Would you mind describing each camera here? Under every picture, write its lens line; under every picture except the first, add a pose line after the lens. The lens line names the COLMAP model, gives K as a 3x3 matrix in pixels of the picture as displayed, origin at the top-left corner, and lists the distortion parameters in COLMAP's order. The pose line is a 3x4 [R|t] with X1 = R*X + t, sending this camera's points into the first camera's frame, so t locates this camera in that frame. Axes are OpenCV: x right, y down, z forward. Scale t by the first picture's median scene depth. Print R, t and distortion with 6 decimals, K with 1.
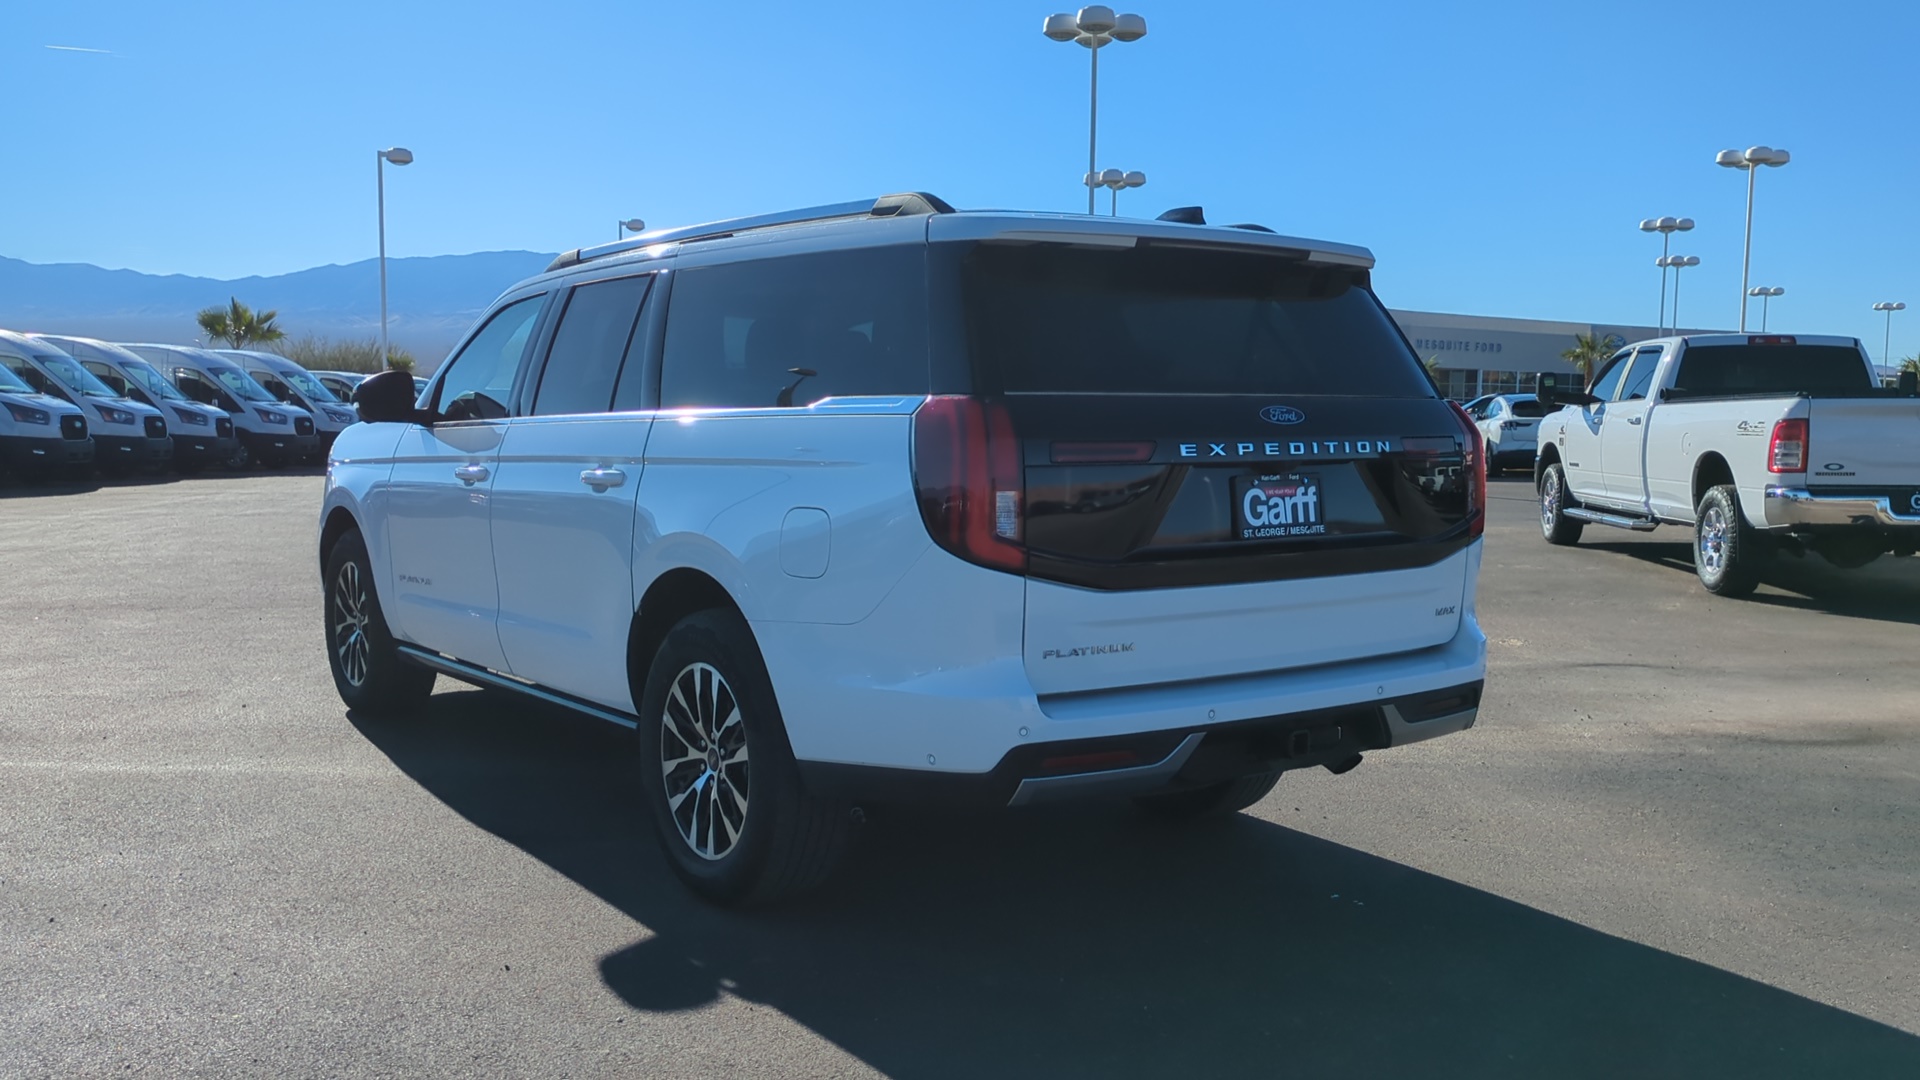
lens RADIAL K [[1668.2, 0, 977.5], [0, 1668.2, 538.9], [0, 0, 1]] dist [0.058622, -0.082103]
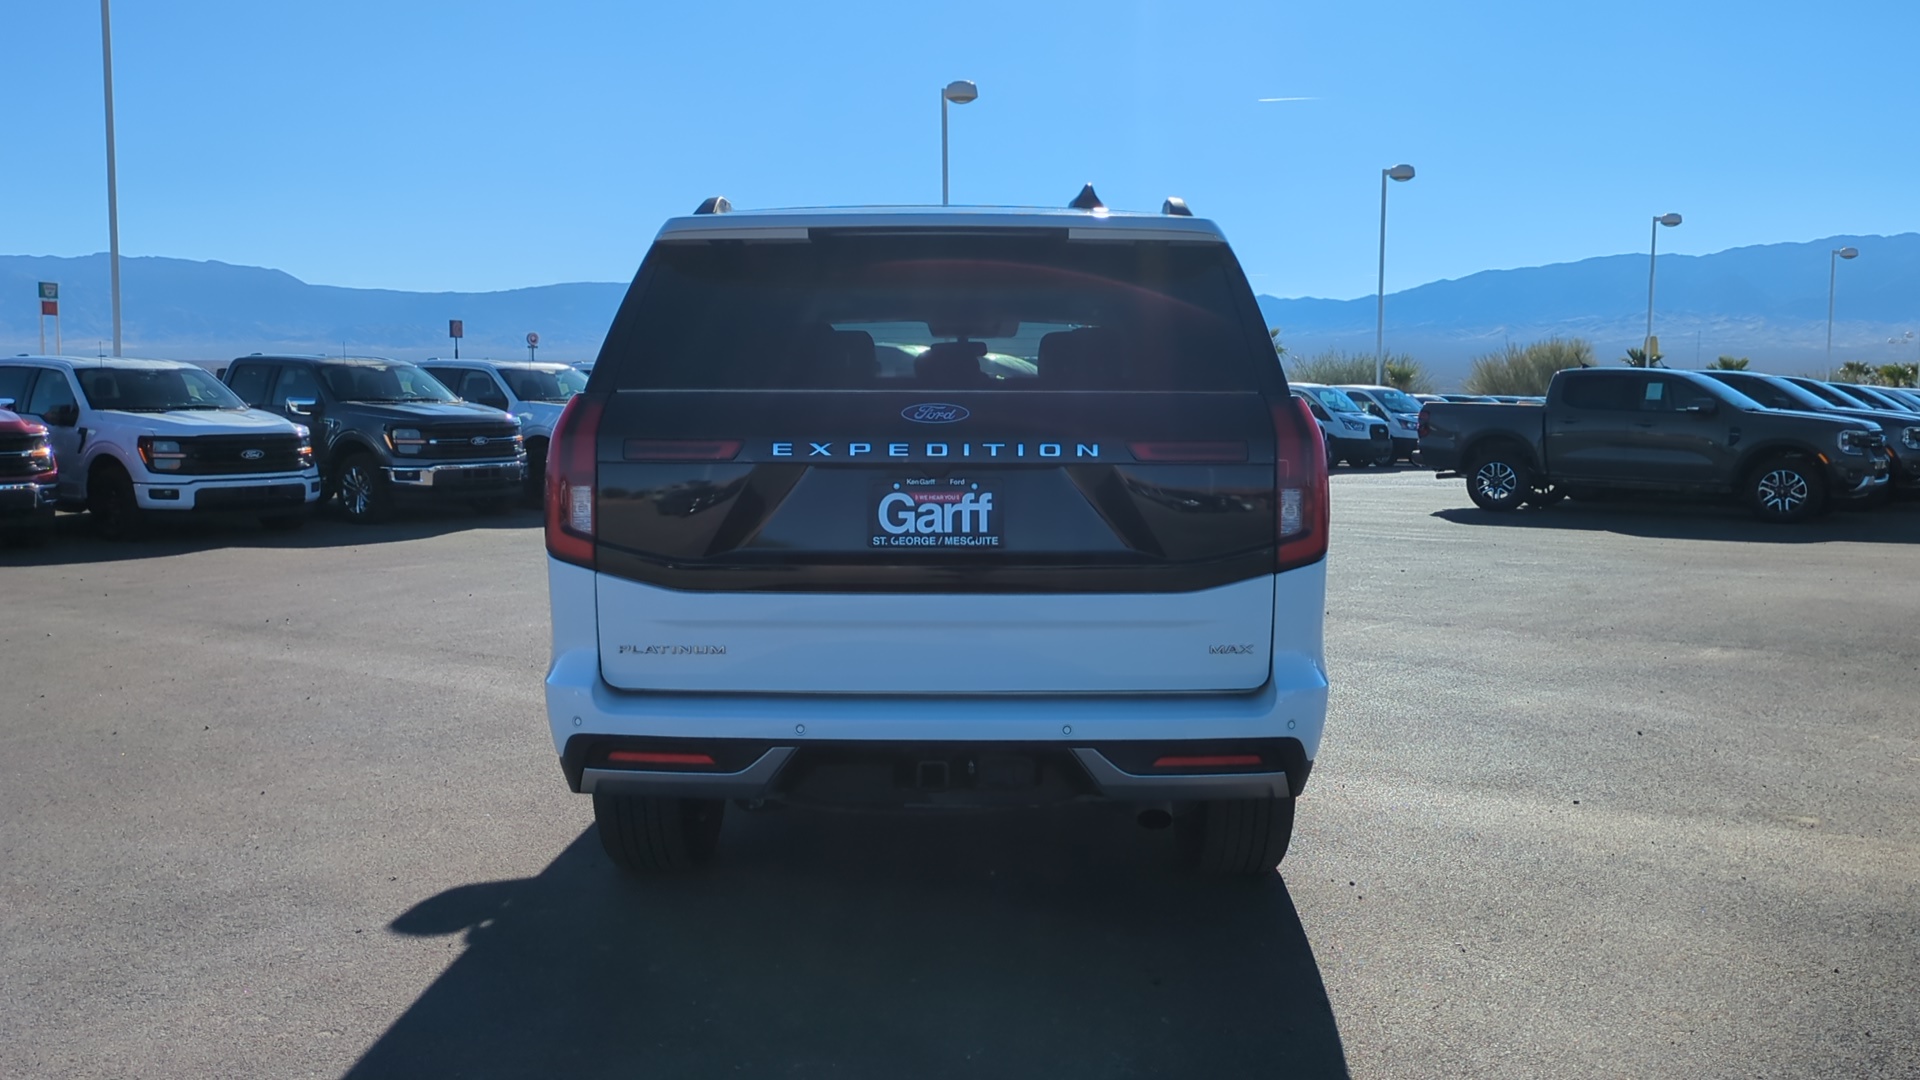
lens RADIAL K [[1668.2, 0, 967.3], [0, 1668.2, 542.0], [0, 0, 1]] dist [0.058622, -0.082103]
pose [[0.800689, 0.042810, -0.597548, 0.734362], [-0.045554, 0.998906, 0.010524, -0.014277], [0.597346, 0.018794, 0.801764, 0.279137]]
